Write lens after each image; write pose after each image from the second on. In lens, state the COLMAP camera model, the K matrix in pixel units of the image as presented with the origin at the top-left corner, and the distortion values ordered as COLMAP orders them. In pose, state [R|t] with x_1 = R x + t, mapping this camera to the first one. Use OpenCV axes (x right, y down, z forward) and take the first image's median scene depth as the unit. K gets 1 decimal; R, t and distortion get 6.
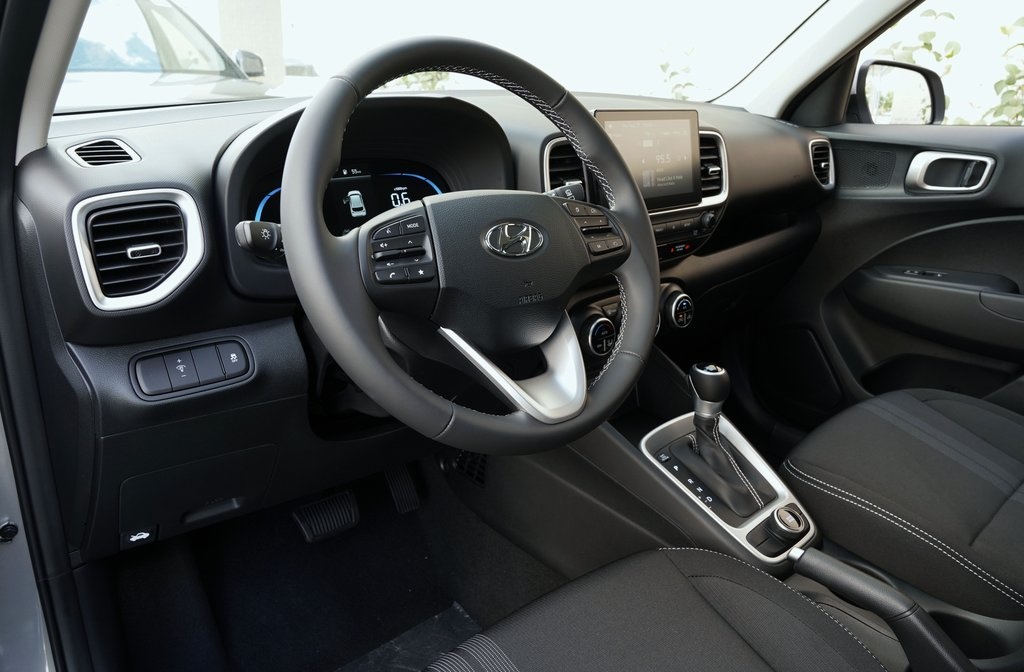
lens RADIAL K [[721.1, 0, 512.4], [0, 721.1, 329.3], [0, 0, 1]] dist [-0.111793, 0.047124]
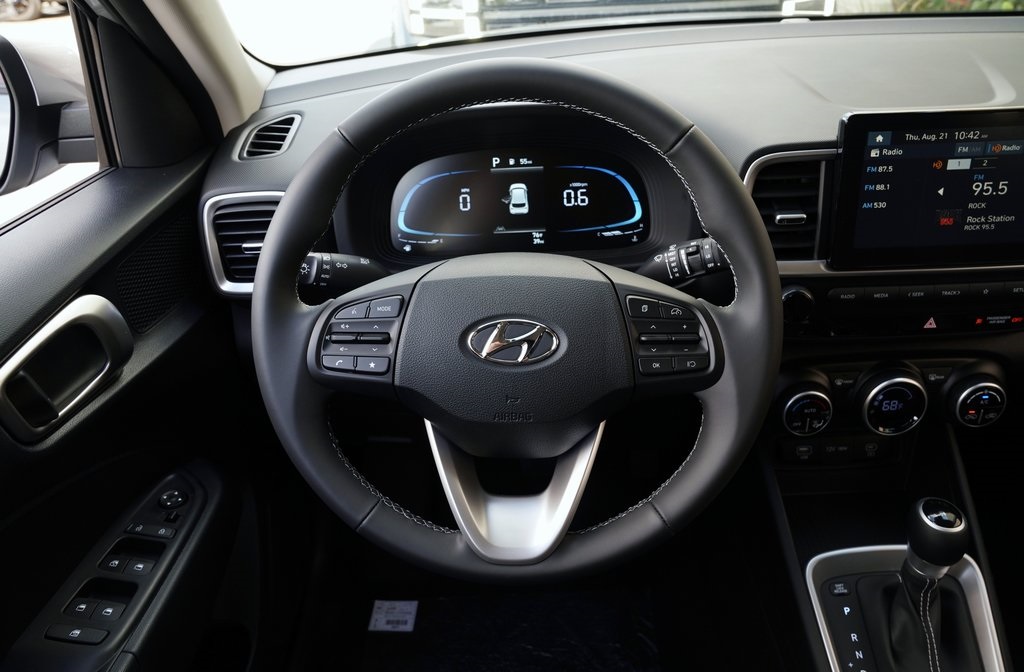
lens RADIAL K [[725.1, 0, 516.0], [0, 725.1, 333.7], [0, 0, 1]] dist [-0.104522, 0.069516]
pose [[0.749109, 0.307635, -0.586682, 0.282256], [-0.158904, 0.943220, 0.291693, -0.217617], [0.643106, -0.125284, 0.755460, 0.227210]]
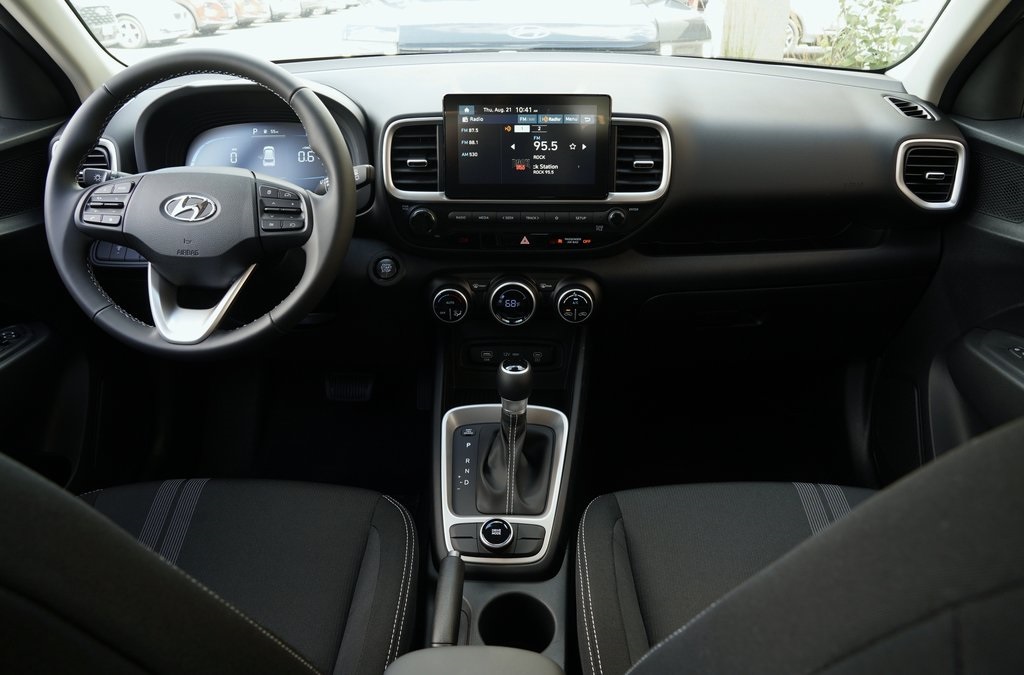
lens RADIAL K [[721.1, 0, 513.7], [0, 721.1, 336.6], [0, 0, 1]] dist [-0.111793, 0.047124]
pose [[0.742306, 0.292190, -0.602998, 0.785794], [-0.206921, 0.955890, 0.208464, -0.173870], [0.637311, -0.029971, 0.770024, 0.207815]]
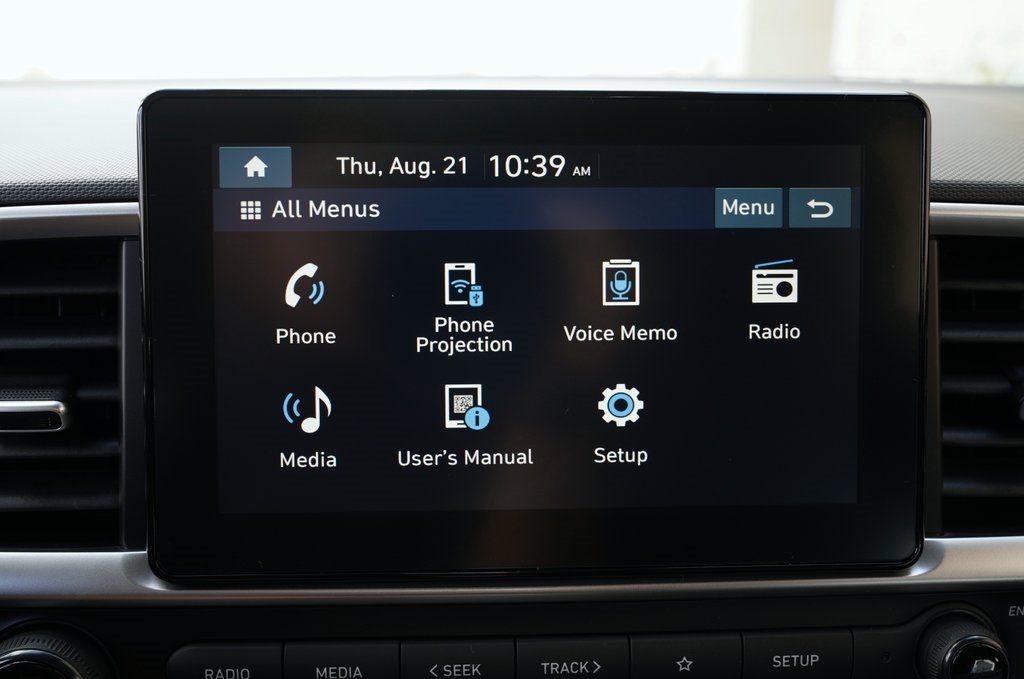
lens RADIAL K [[1015.0, 0, 506.5], [0, 1015.0, 332.3], [0, 0, 1]] dist [-0.001636, 0.000000]
pose [[0.787619, 0.121273, -0.604111, 0.337690], [-0.195288, 0.979025, -0.058074, -0.201845], [0.584397, 0.163716, 0.794782, 0.701653]]
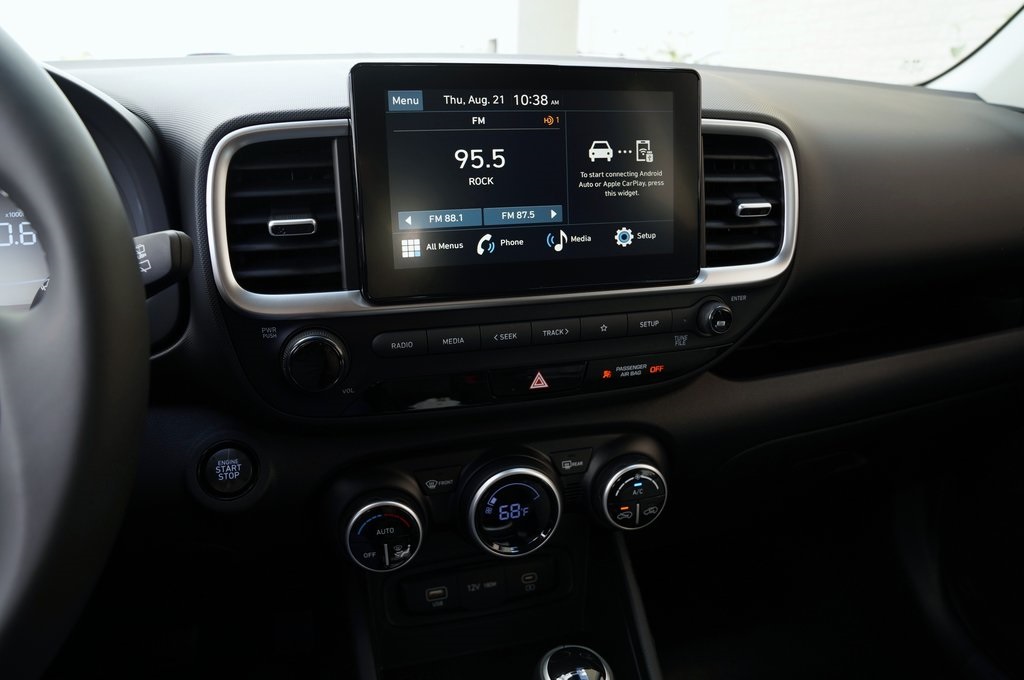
lens RADIAL K [[721.1, 0, 518.2], [0, 721.1, 344.6], [0, 0, 1]] dist [-0.111793, 0.047124]
pose [[0.906733, 0.145461, -0.395824, 0.348422], [-0.137736, 0.989303, 0.048042, -0.142047], [0.398578, 0.010958, 0.917069, 0.537372]]
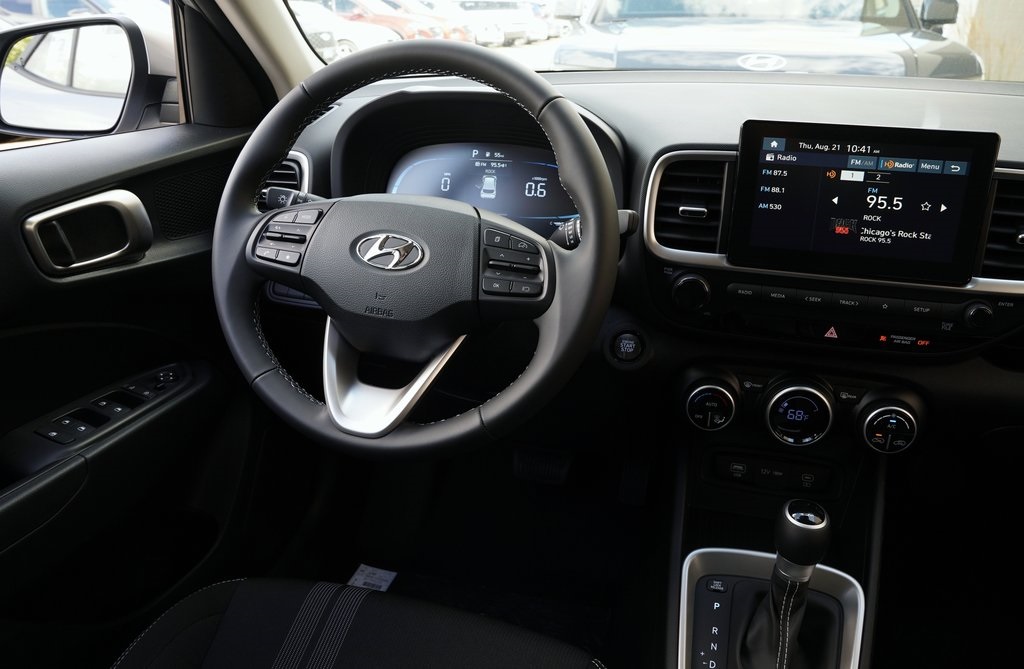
lens RADIAL K [[721.2, 0, 510.0], [0, 721.2, 332.8], [0, 0, 1]] dist [-0.118741, 0.078101]
pose [[0.546369, 0.332657, -0.768648, 0.528869], [-0.264351, 0.939322, 0.218616, -0.164455], [0.794732, 0.083747, 0.601155, 0.318227]]
